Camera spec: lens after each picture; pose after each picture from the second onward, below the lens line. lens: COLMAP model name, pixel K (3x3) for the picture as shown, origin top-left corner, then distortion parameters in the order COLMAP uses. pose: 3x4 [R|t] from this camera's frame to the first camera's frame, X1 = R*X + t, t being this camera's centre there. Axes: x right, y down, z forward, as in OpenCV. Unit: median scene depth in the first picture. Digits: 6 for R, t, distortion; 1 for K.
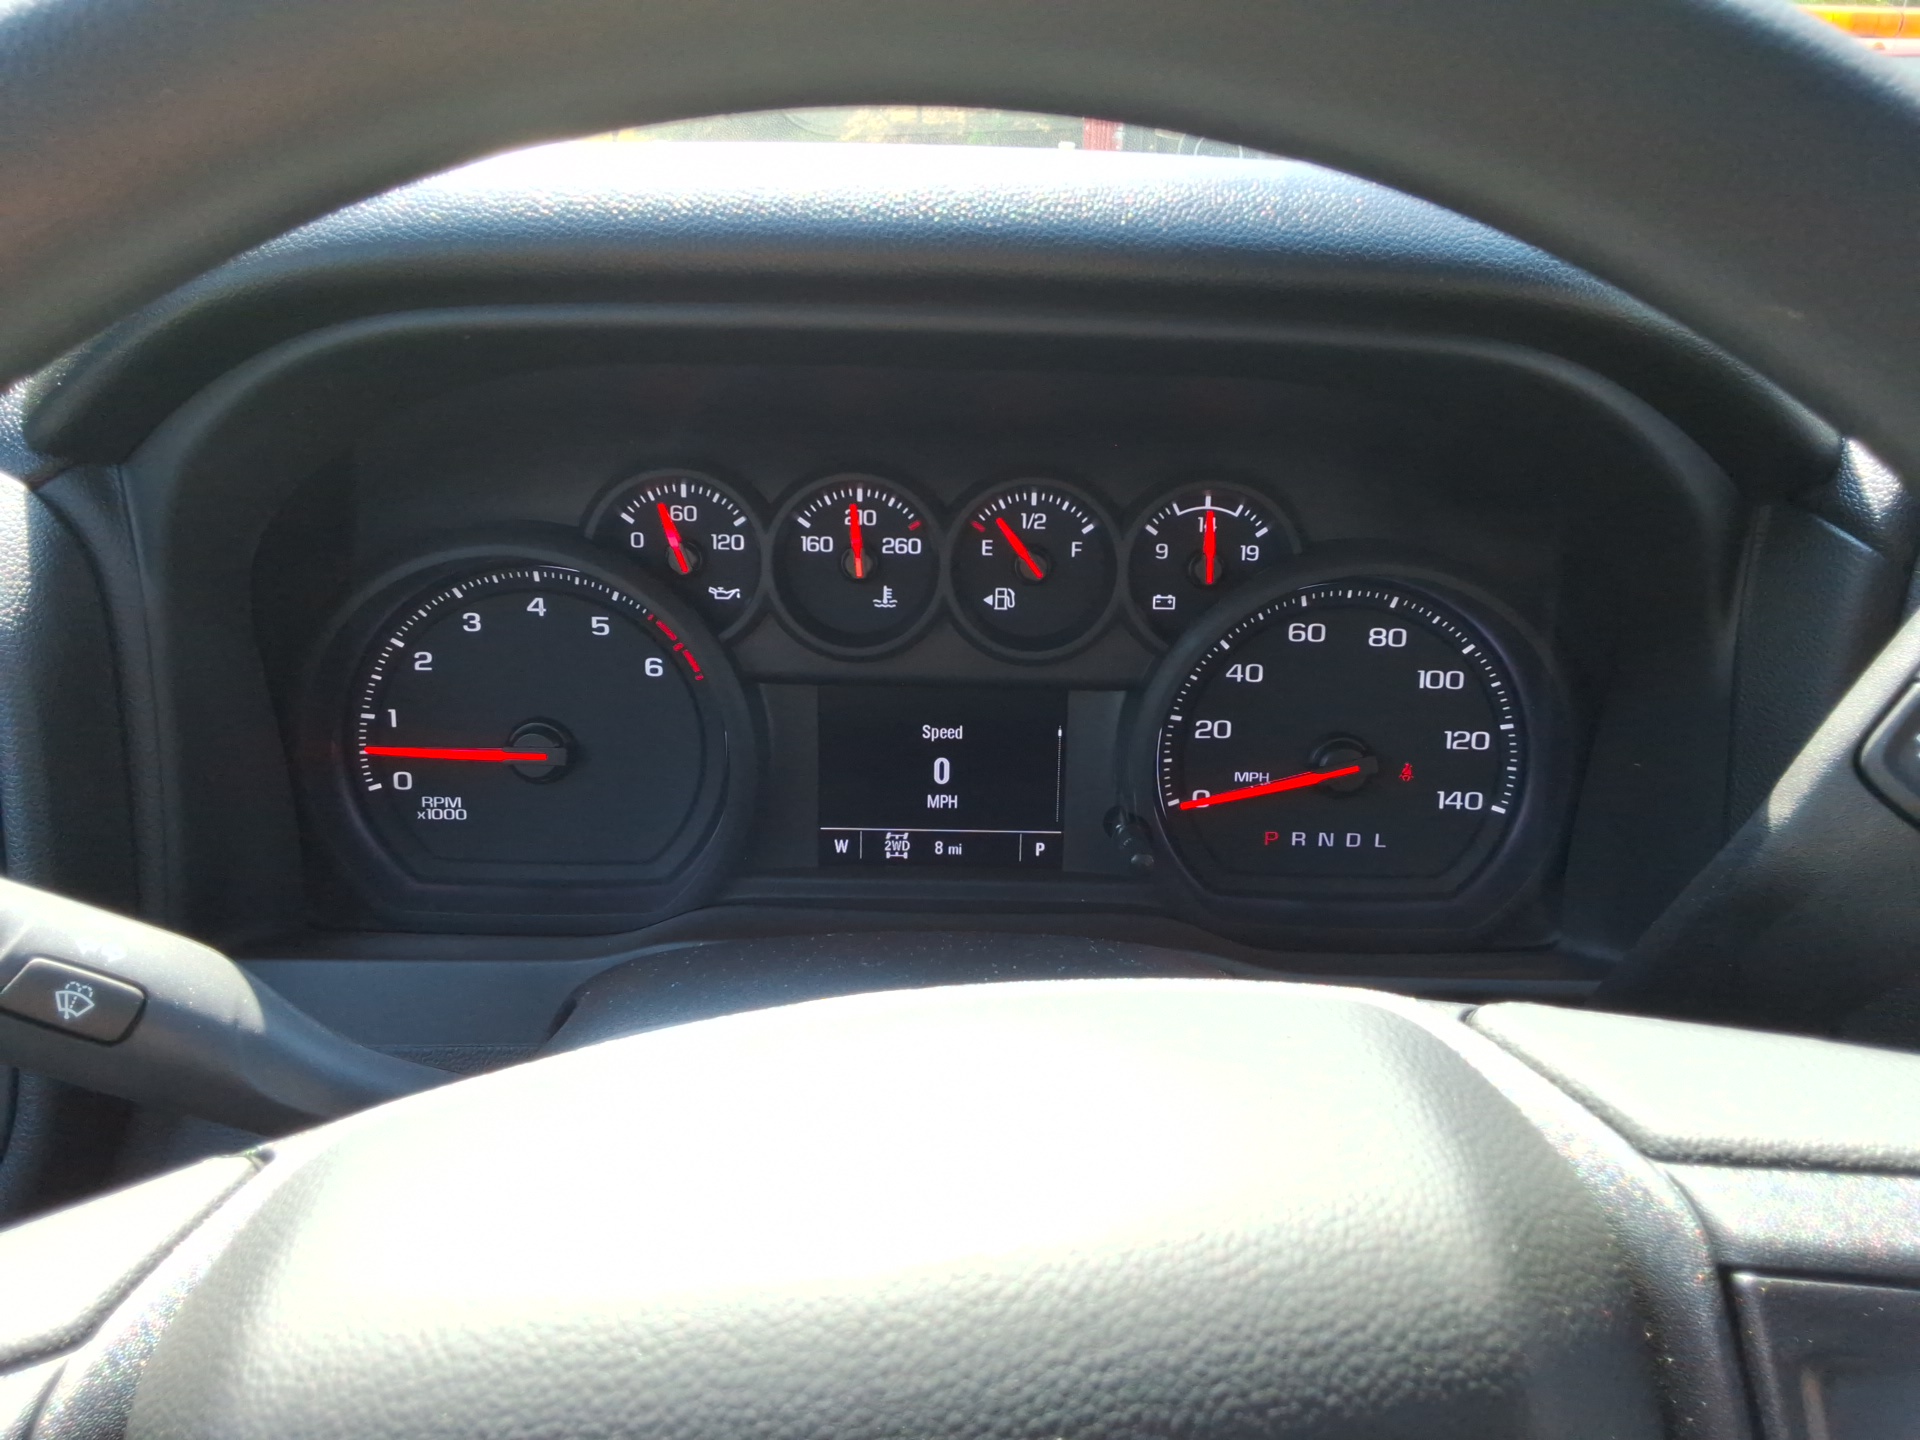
lens RADIAL K [[1544.0, 0, 966.4], [0, 1544.0, 701.7], [0, 0, 1]] dist [0.102296, -0.152812]
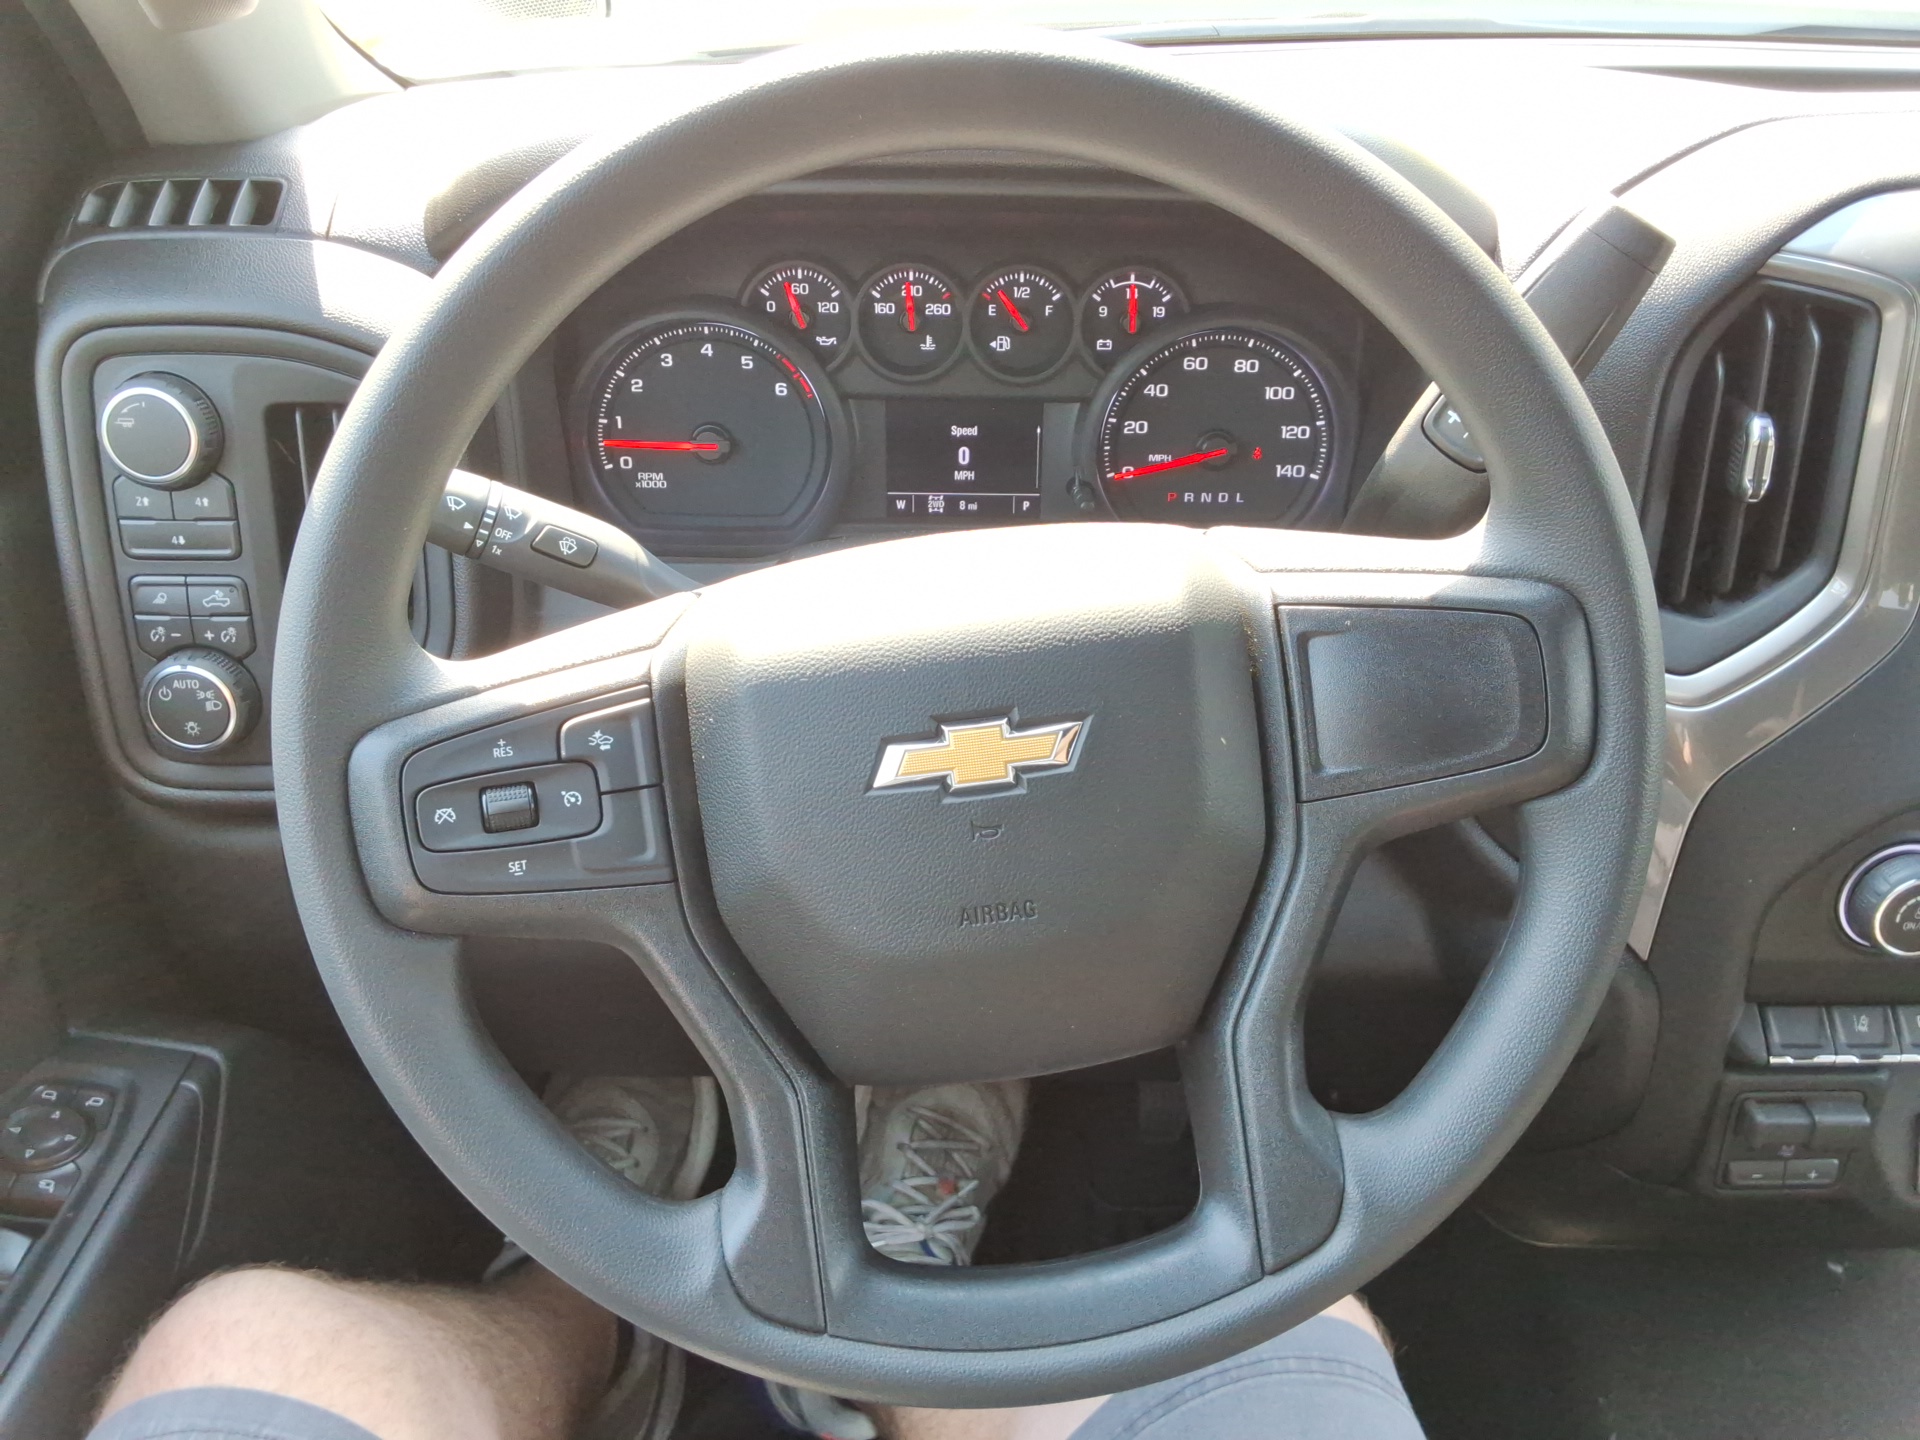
lens RADIAL K [[1544.0, 0, 972.5], [0, 1544.0, 699.8], [0, 0, 1]] dist [0.102296, -0.152812]
pose [[0.999920, -0.009067, 0.008792, -0.024160], [0.007472, 0.985925, 0.167024, 0.027628], [-0.010183, -0.166945, 0.985914, -0.625528]]
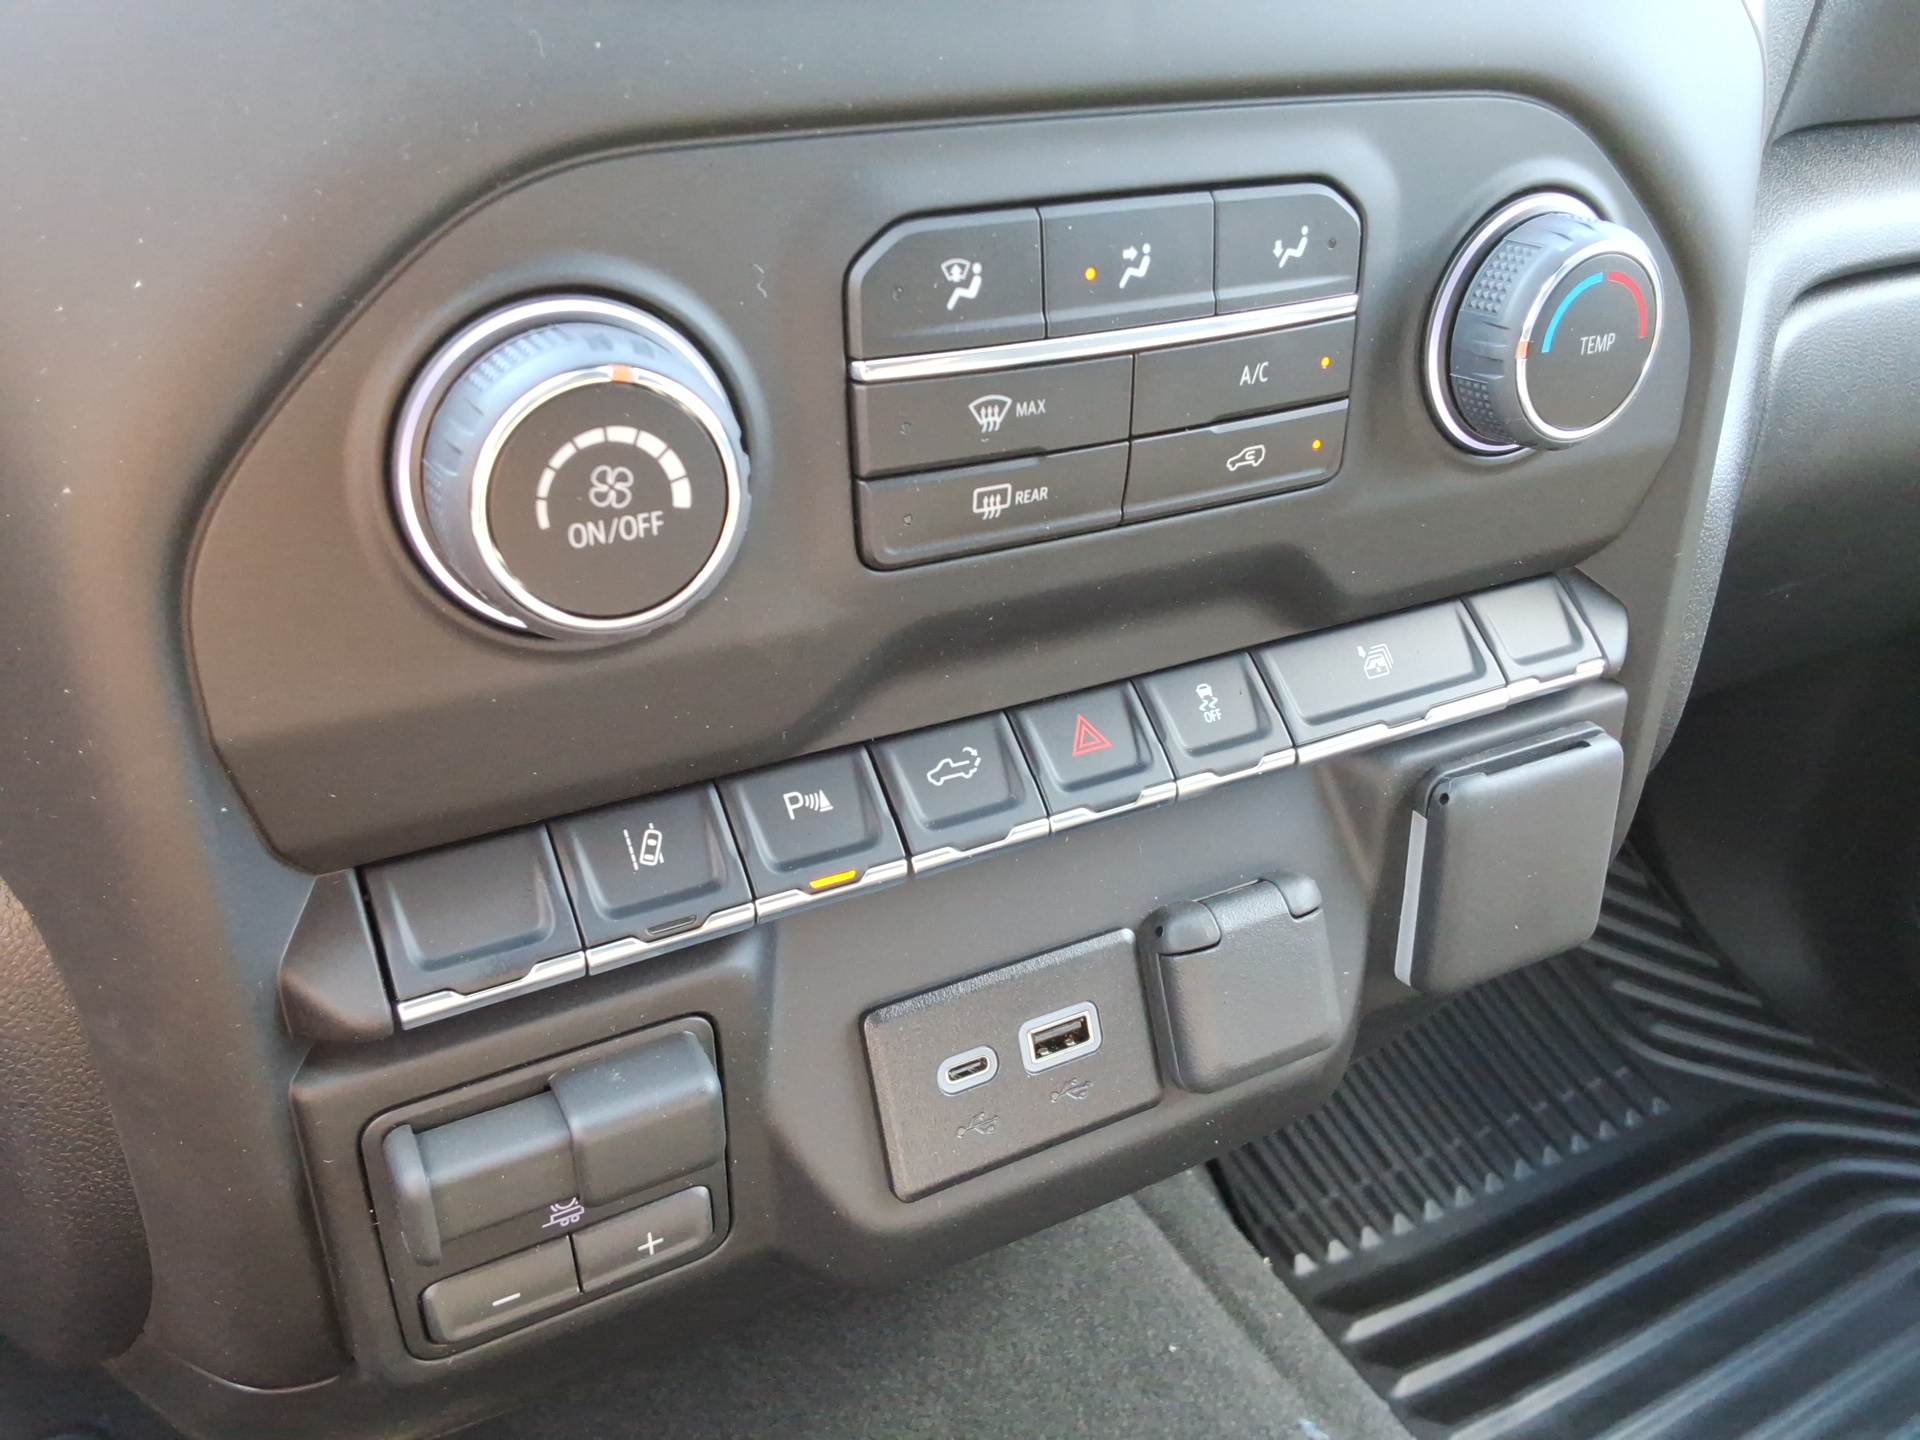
lens RADIAL K [[1544.0, 0, 969.9], [0, 1544.0, 714.2], [0, 0, 1]] dist [0.102296, -0.152812]
pose [[0.880524, -0.230103, 0.414403, 0.711461], [0.139552, 0.961363, 0.237291, 0.420326], [-0.452993, -0.151109, 0.878615, 0.237601]]
